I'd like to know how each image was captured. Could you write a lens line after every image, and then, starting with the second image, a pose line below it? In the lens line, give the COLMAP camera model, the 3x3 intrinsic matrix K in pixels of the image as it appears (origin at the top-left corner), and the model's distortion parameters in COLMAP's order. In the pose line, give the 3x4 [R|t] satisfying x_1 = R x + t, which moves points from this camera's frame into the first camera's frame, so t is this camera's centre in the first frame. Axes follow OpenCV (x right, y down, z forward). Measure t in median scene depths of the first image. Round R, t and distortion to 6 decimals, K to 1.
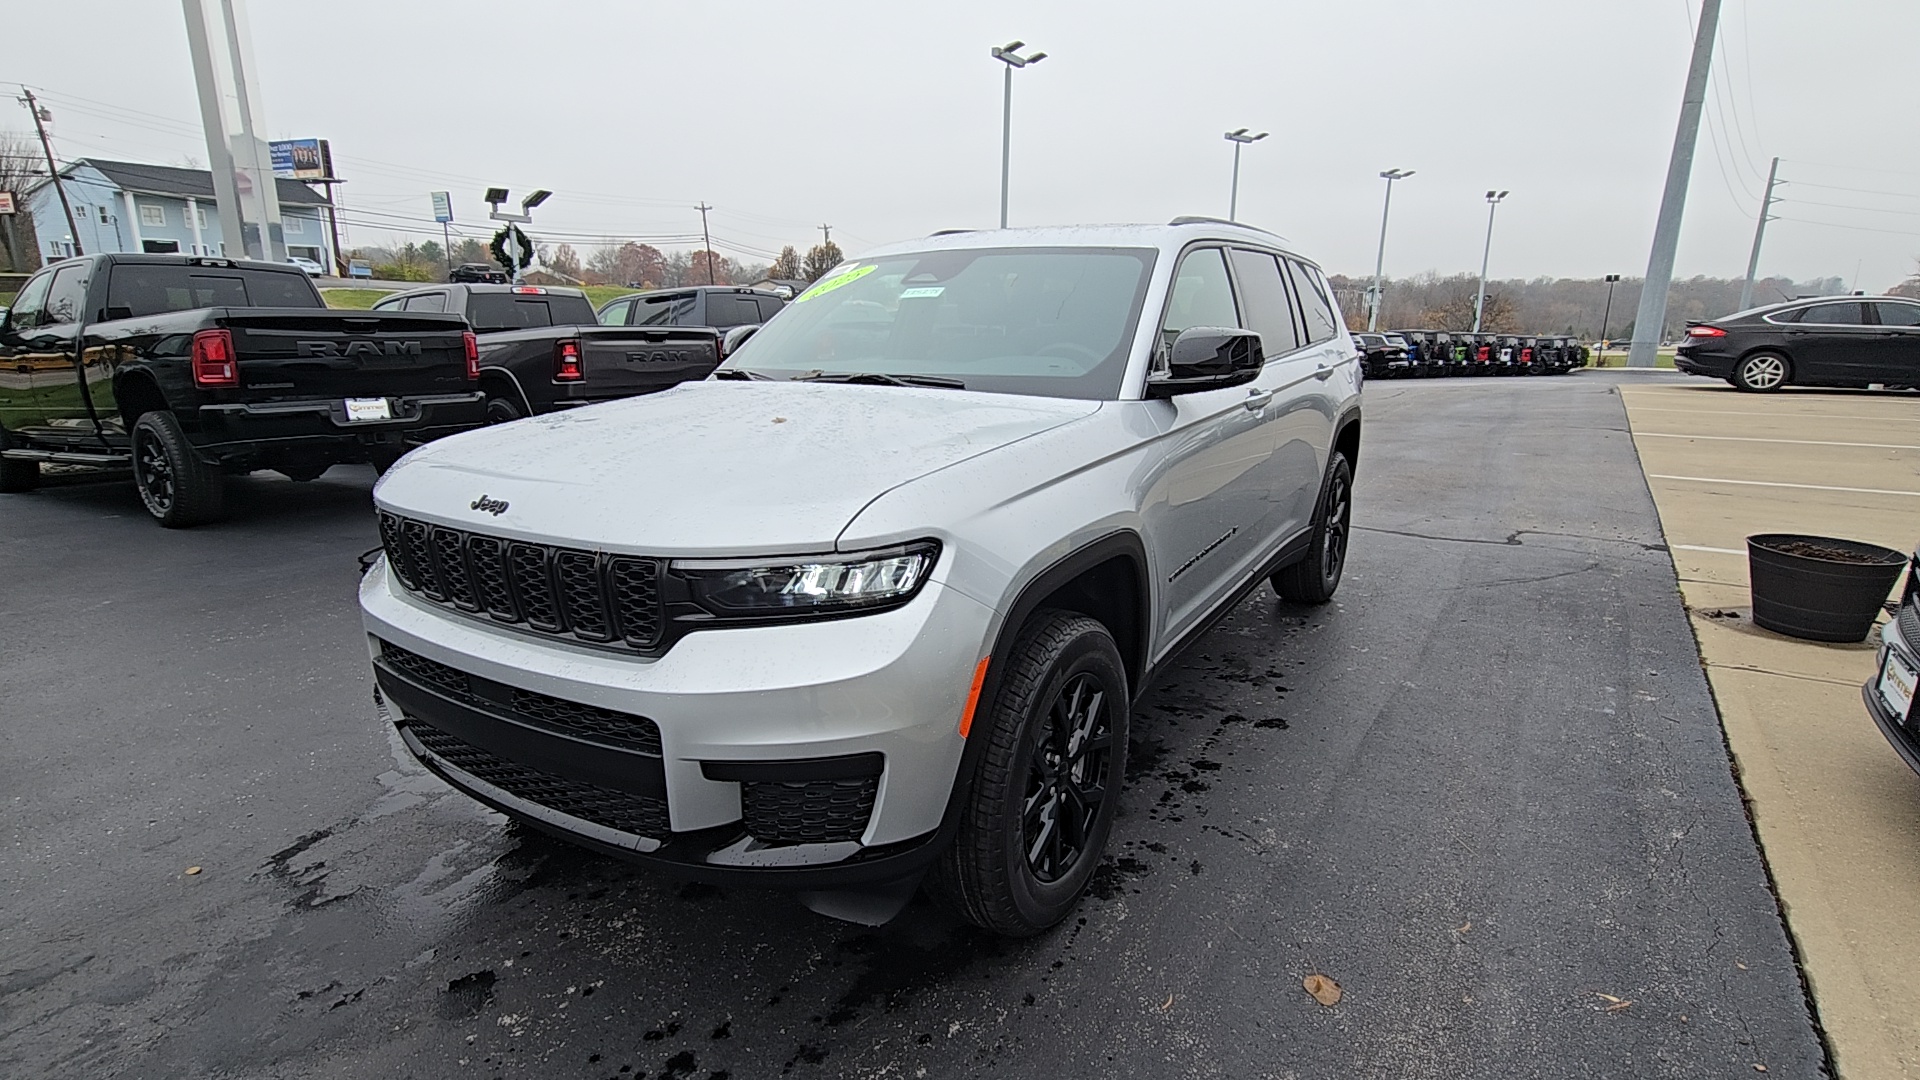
lens RADIAL K [[964.5, 0, 950.2], [0, 964.5, 550.2], [0, 0, 1]] dist [-0.000246, -0.000662]
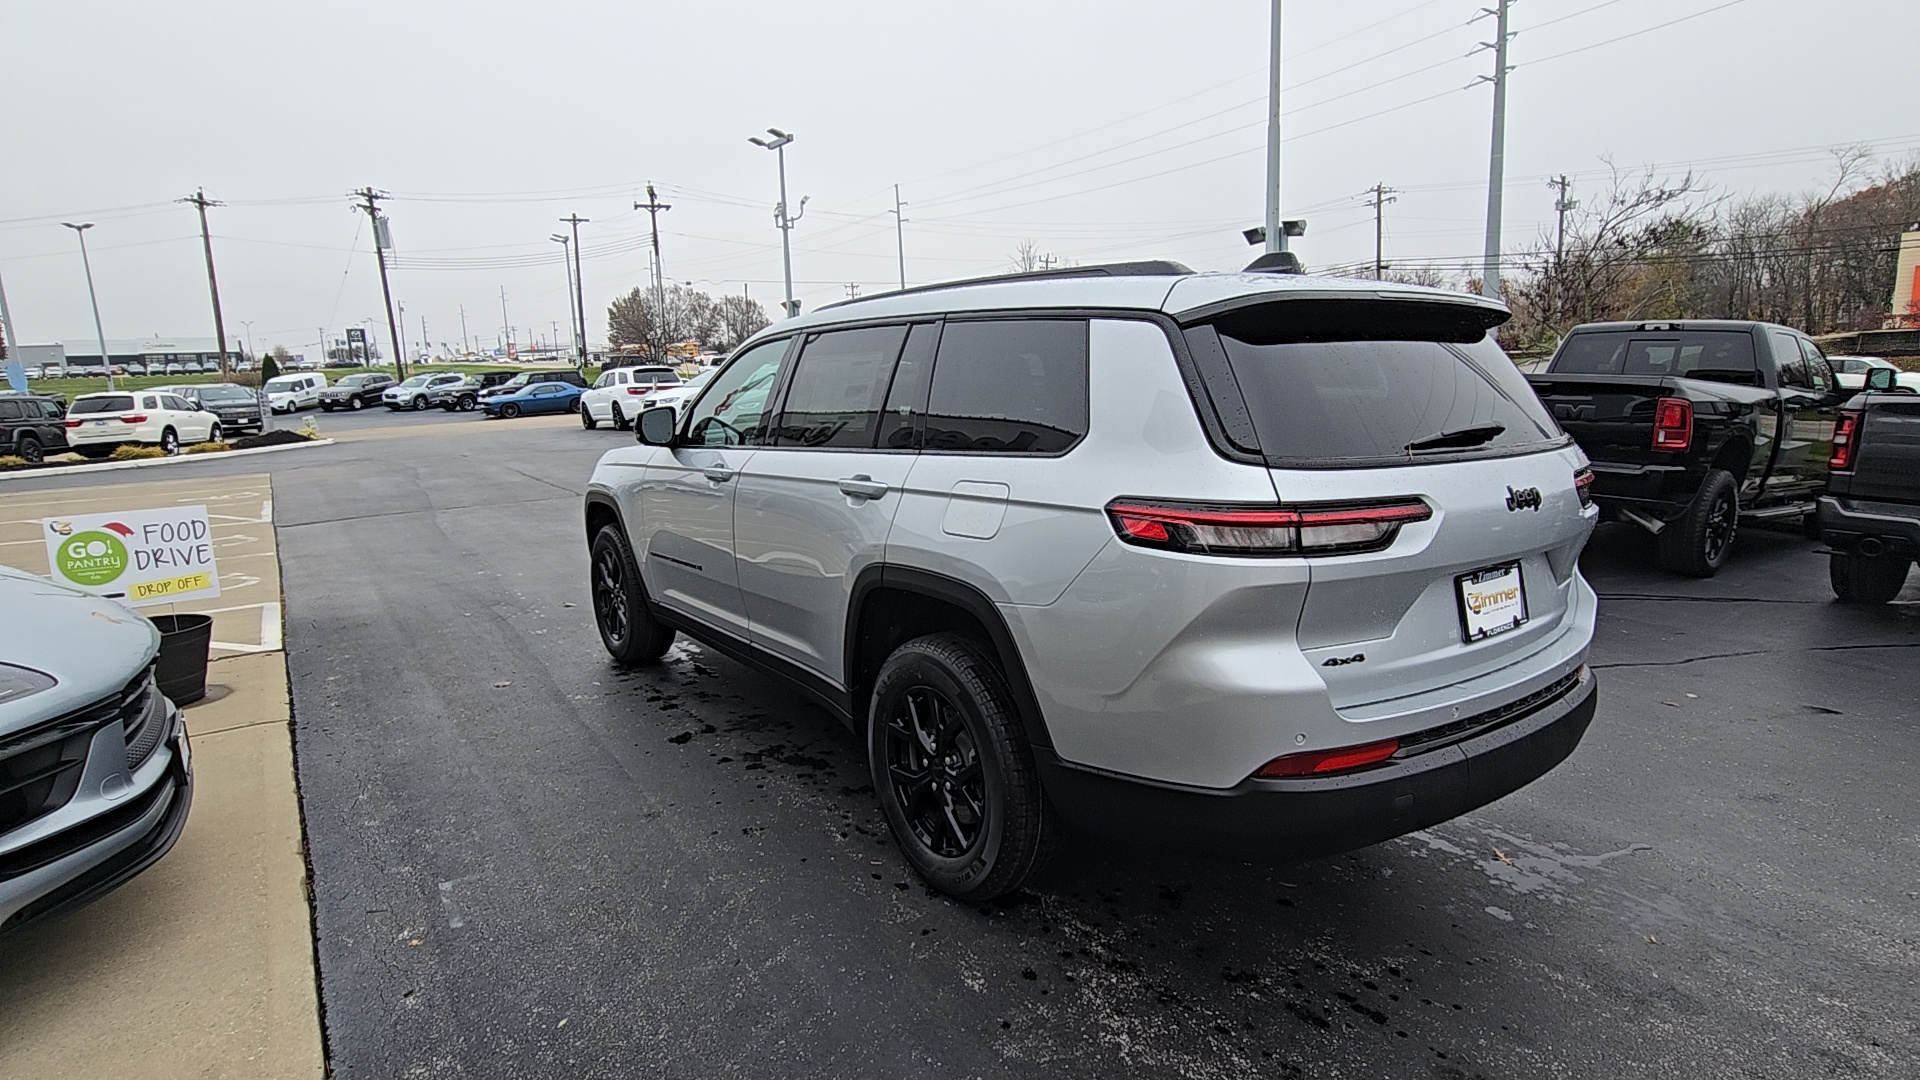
lens RADIAL K [[964.5, 0, 948.8], [0, 964.5, 541.7], [0, 0, 1]] dist [-0.000246, -0.000662]
pose [[-0.376049, 0.164577, -0.911867, 0.197338], [-0.208315, 0.943892, 0.256265, -0.066634], [0.902880, 0.286324, -0.320666, 0.252571]]
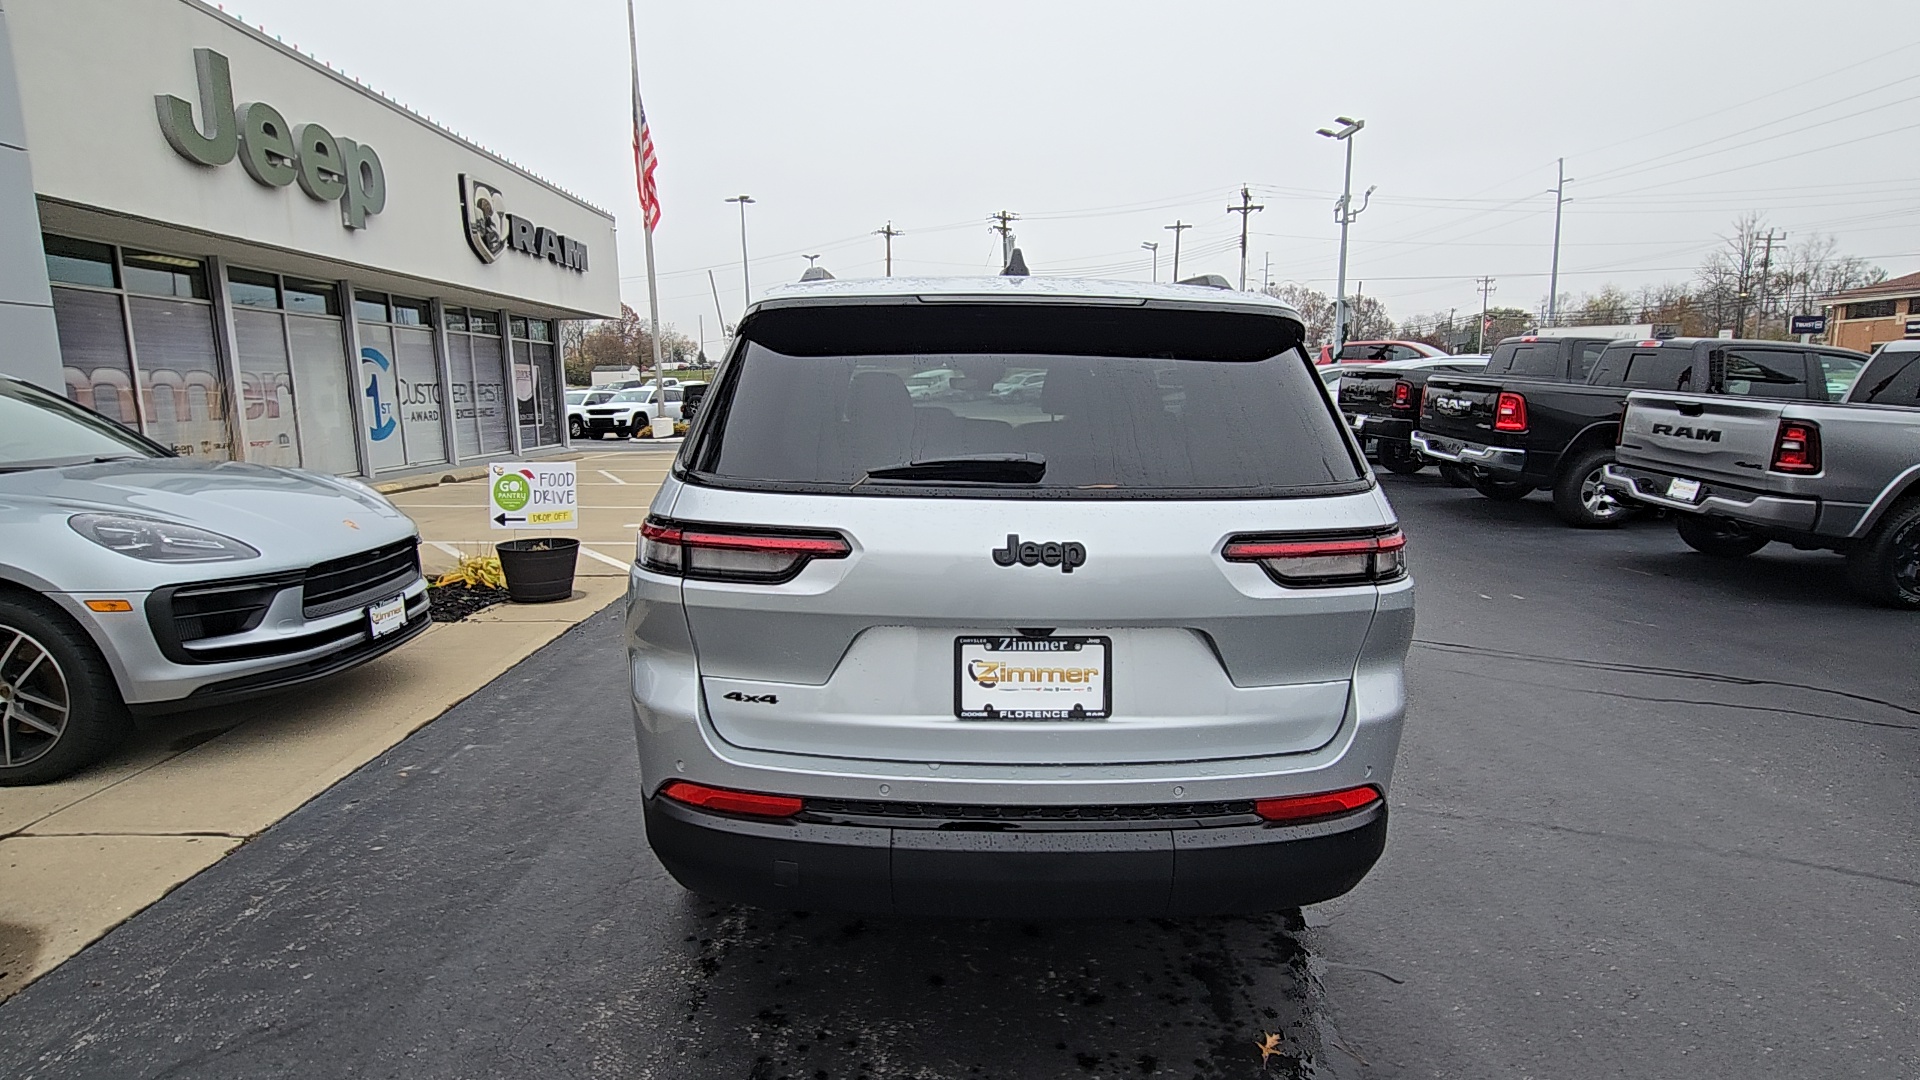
lens RADIAL K [[964.5, 0, 952.5], [0, 964.5, 538.9], [0, 0, 1]] dist [-0.000246, -0.000662]
pose [[-0.836738, 0.085625, -0.540867, 0.128760], [-0.137317, 0.923334, 0.358606, -0.086900], [0.530107, 0.374330, -0.760831, 0.332139]]
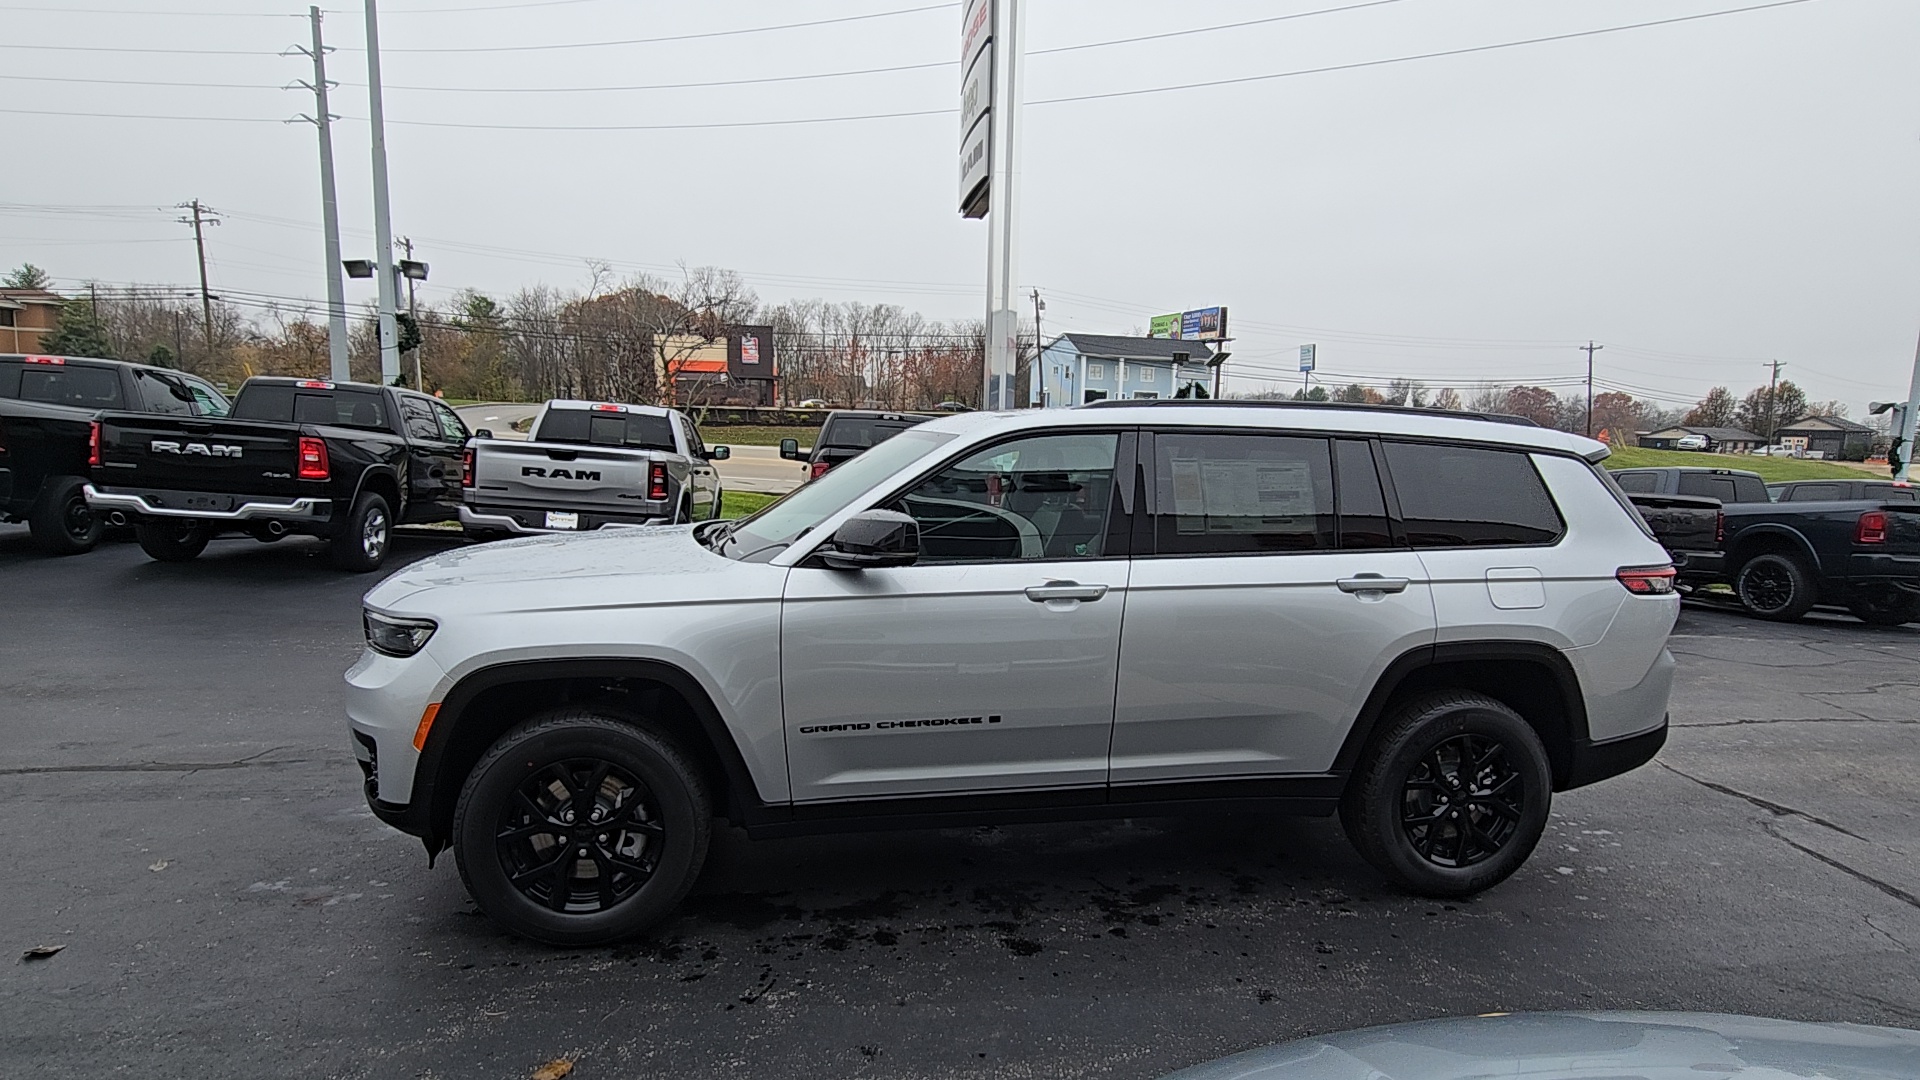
lens RADIAL K [[964.5, 0, 945.9], [0, 964.5, 546.2], [0, 0, 1]] dist [-0.000246, -0.000662]
pose [[0.663238, 0.109052, -0.740421, 0.143634], [-0.214806, 0.975439, -0.048748, -0.019947], [0.716919, 0.191378, 0.670374, 0.042061]]
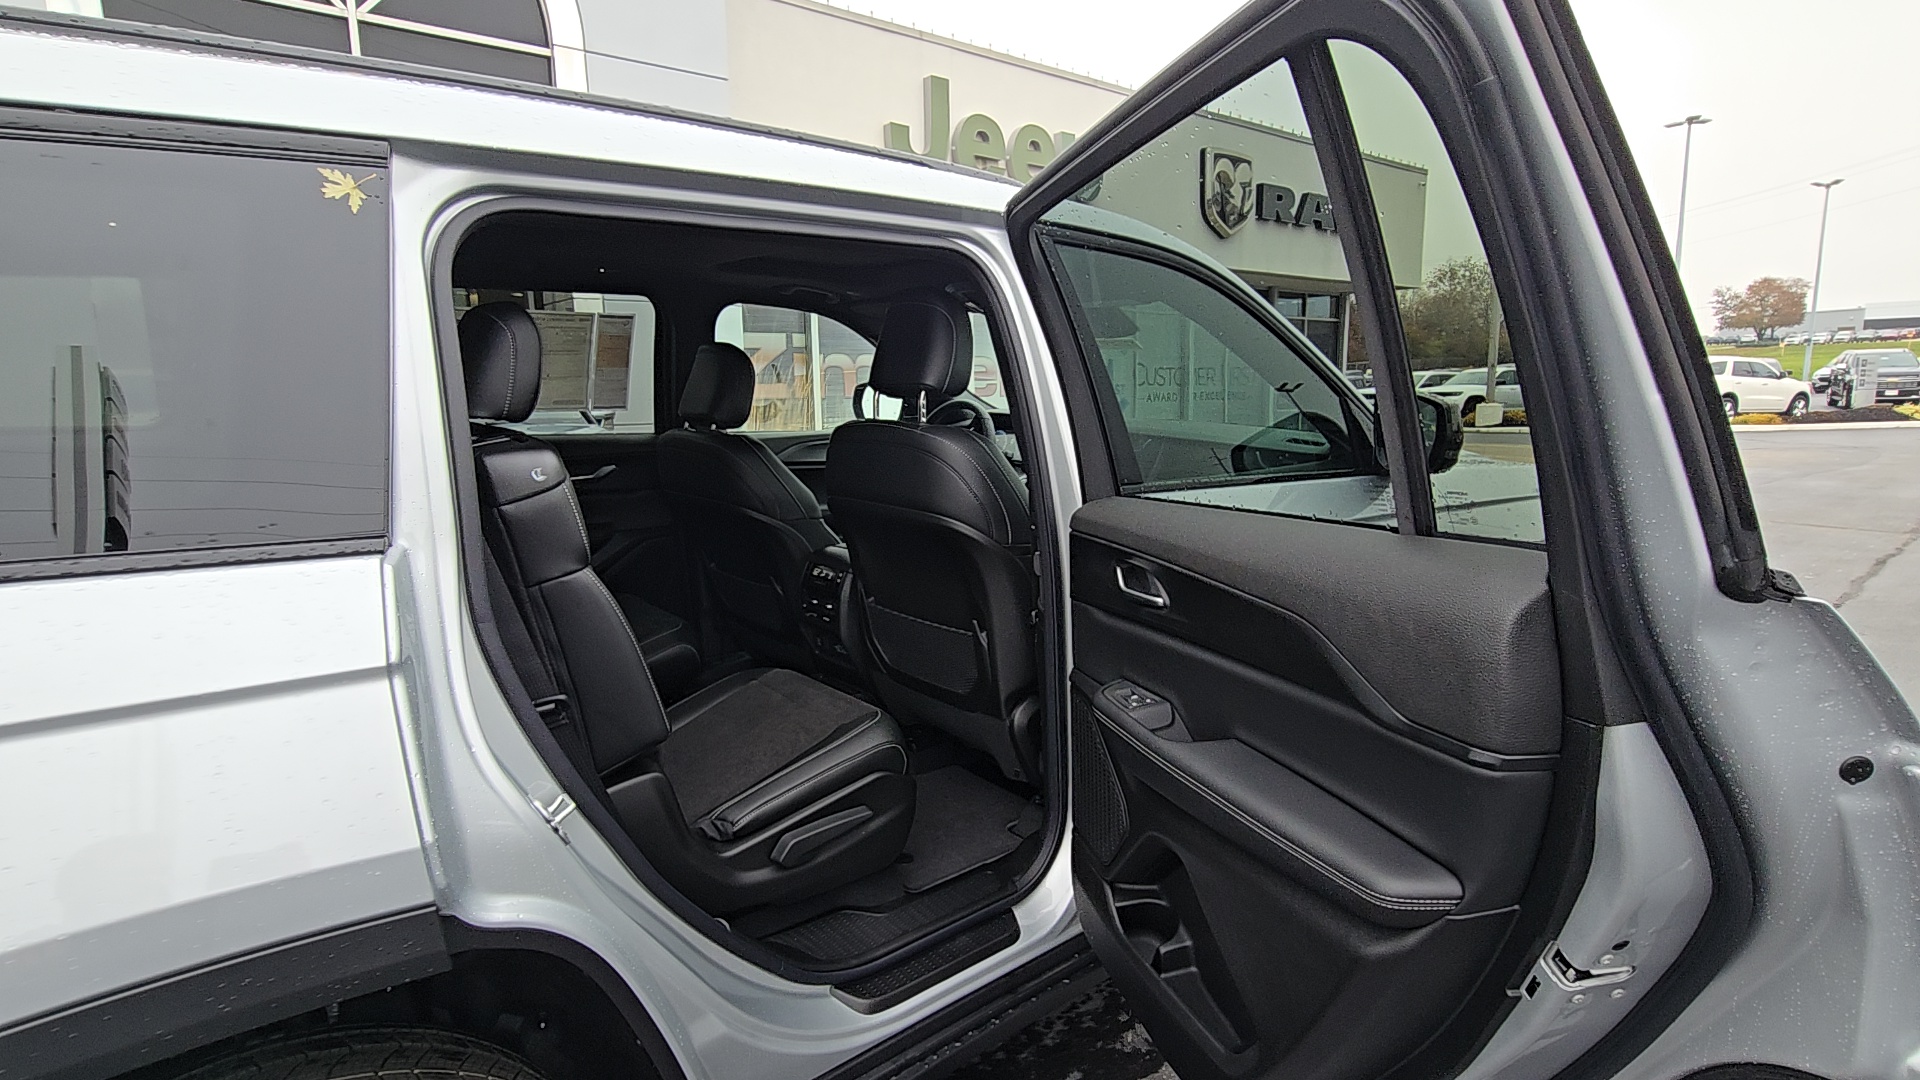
lens RADIAL K [[964.5, 0, 950.1], [0, 964.5, 543.6], [0, 0, 1]] dist [-0.000246, -0.000662]
pose [[-0.952038, -0.045710, 0.302546, 0.085224], [0.084715, 0.910750, 0.404176, -0.081518], [-0.294019, 0.410421, -0.863196, 0.314764]]
